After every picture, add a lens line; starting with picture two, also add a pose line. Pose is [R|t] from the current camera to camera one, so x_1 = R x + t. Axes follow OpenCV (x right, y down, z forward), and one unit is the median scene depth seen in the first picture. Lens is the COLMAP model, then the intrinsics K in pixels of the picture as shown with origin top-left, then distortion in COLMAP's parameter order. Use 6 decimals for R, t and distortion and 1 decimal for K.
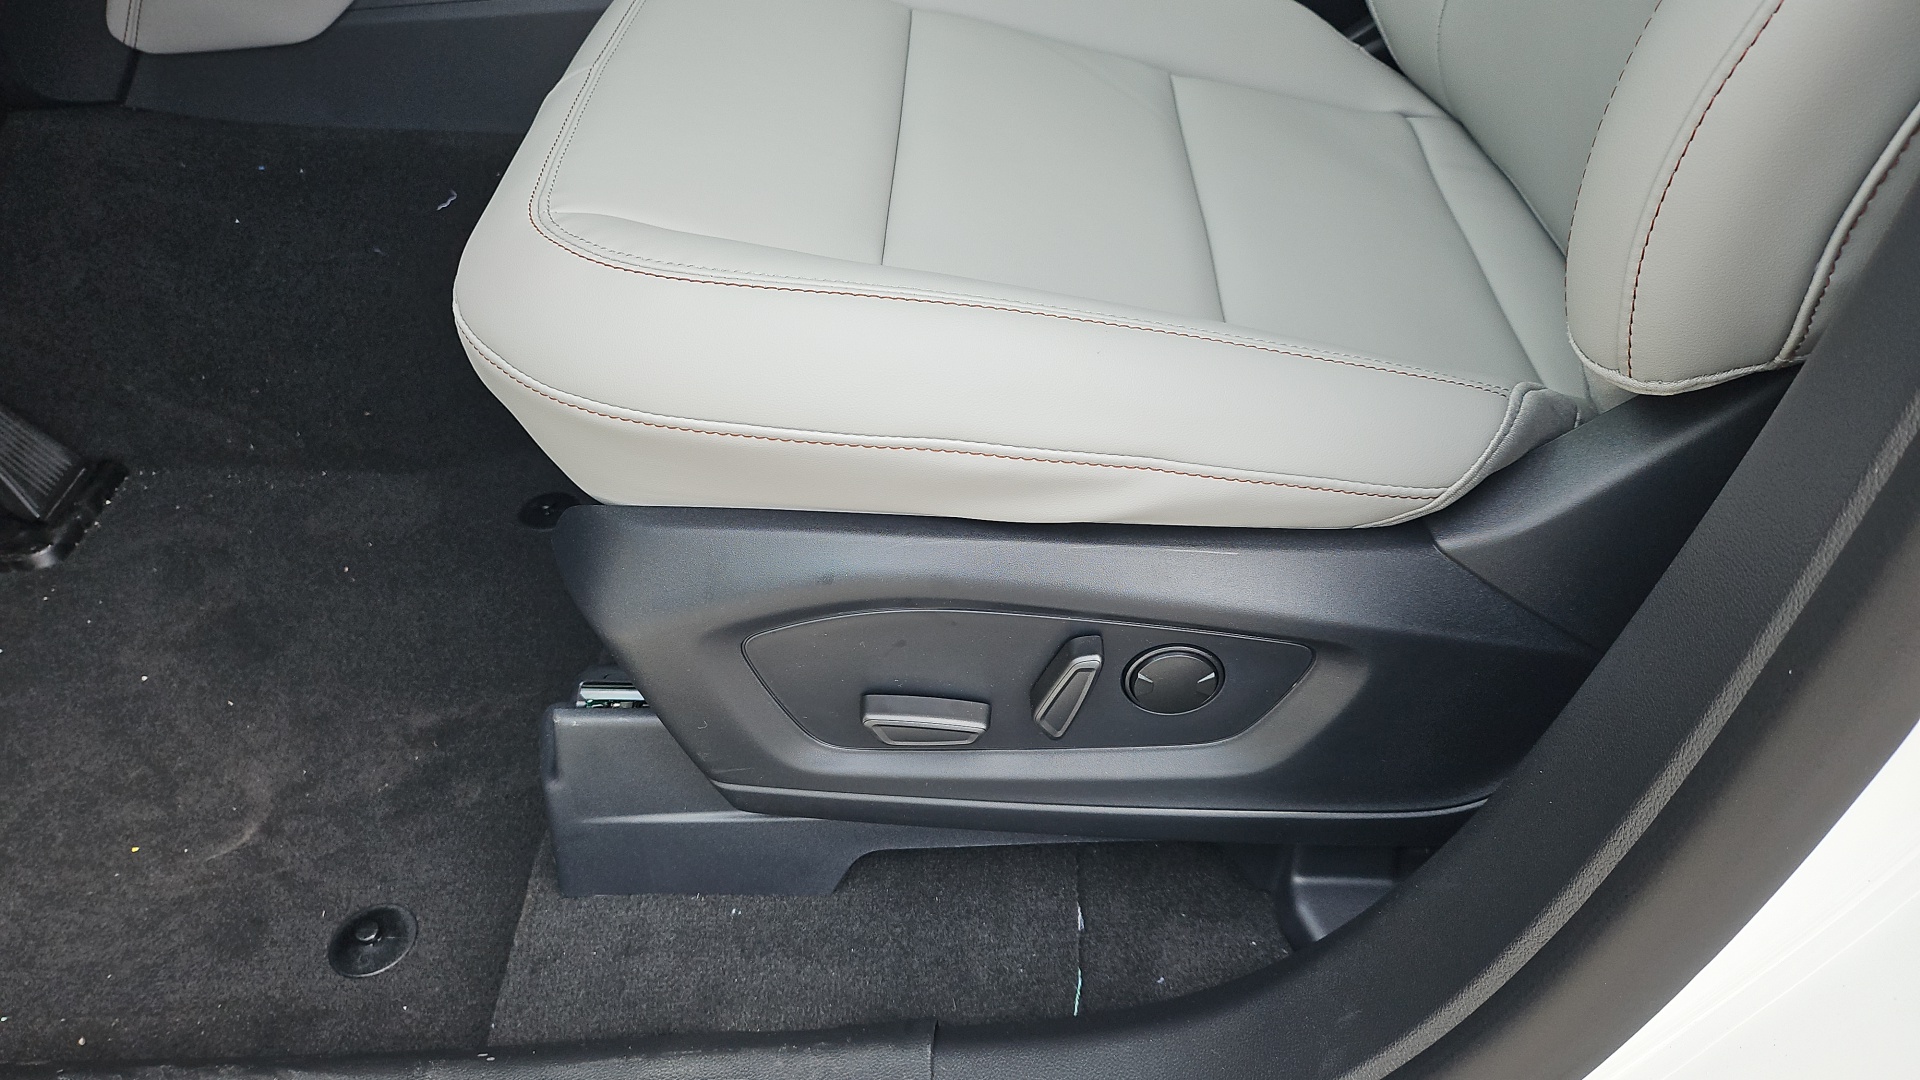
lens RADIAL K [[1384.6, 0, 970.5], [0, 1384.6, 534.6], [0, 0, 1]] dist [0.026075, -0.064709]
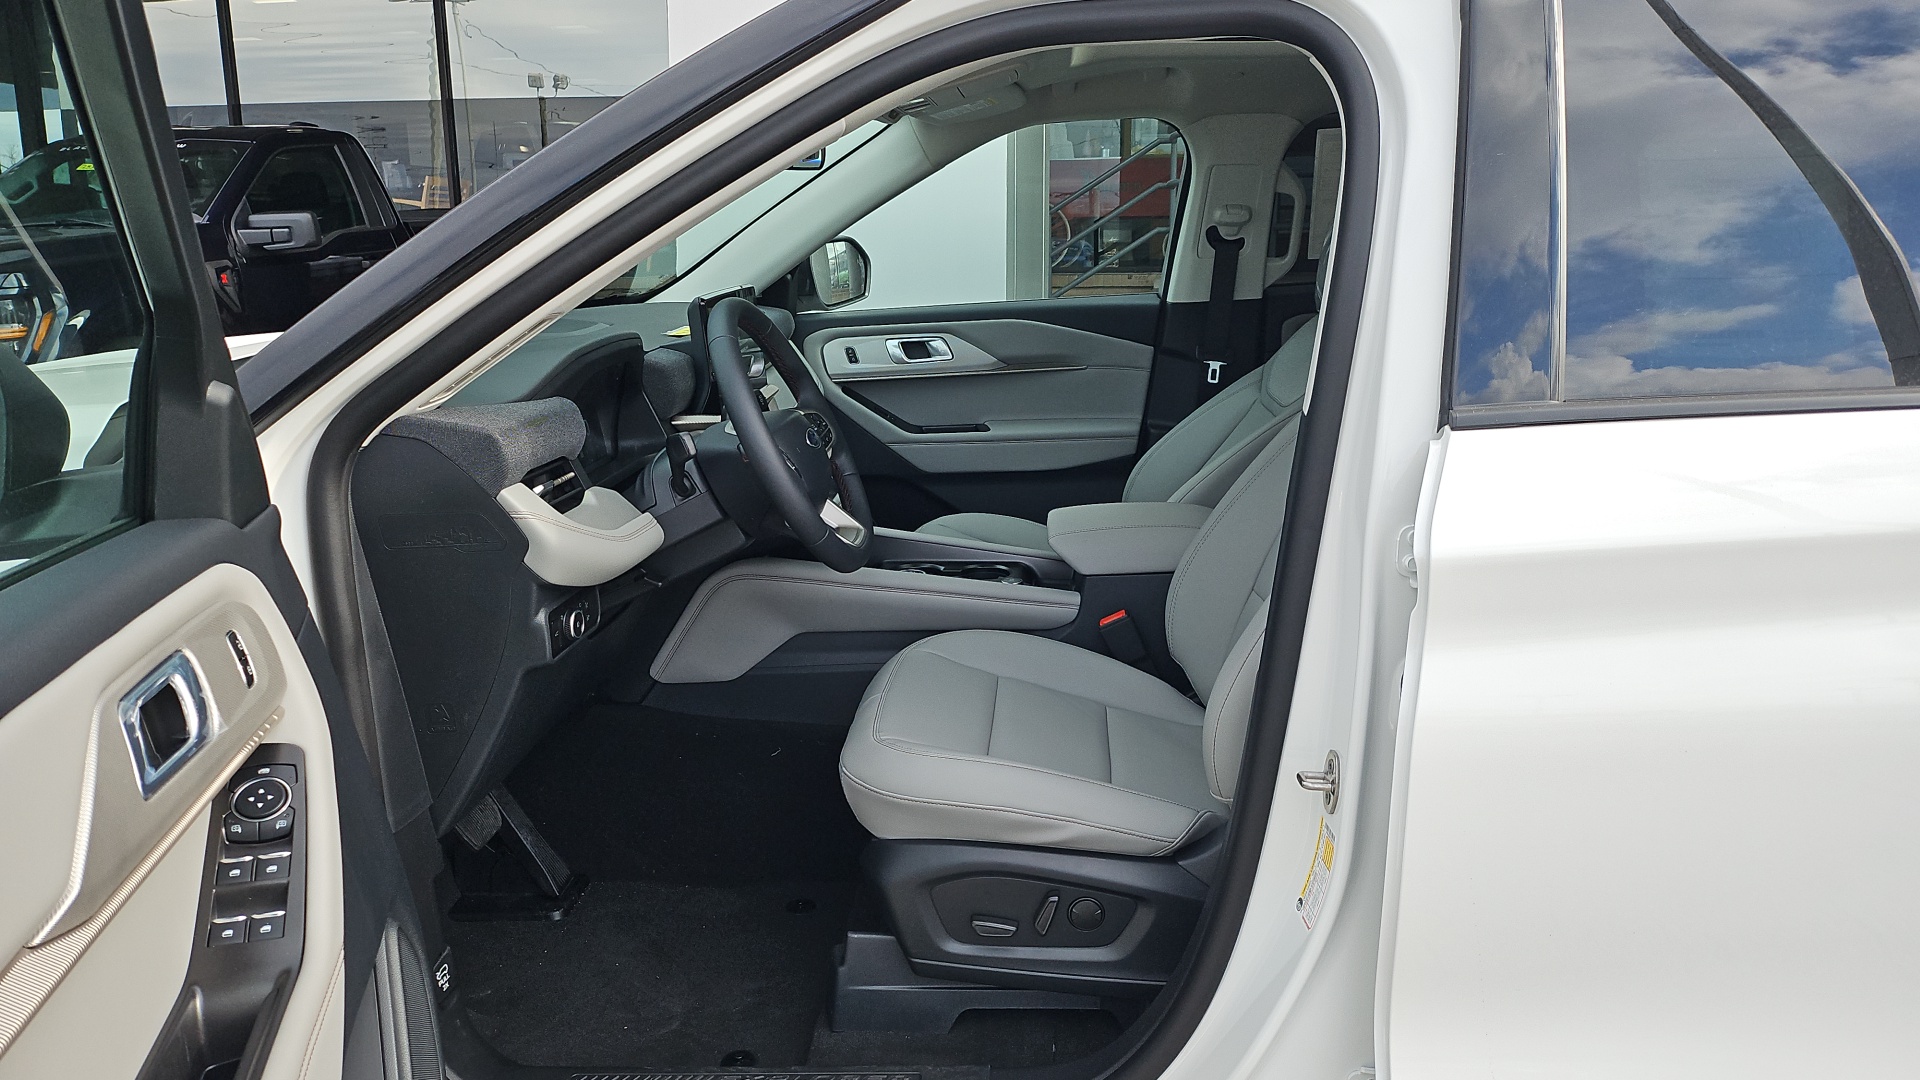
lens RADIAL K [[1384.6, 0, 970.5], [0, 1384.6, 534.6], [0, 0, 1]] dist [0.026075, -0.064709]
pose [[0.998818, 0.031029, -0.037405, -0.001368], [-0.044435, 0.894795, -0.444260, 0.582124], [0.019685, 0.445397, 0.895117, -1.572532]]
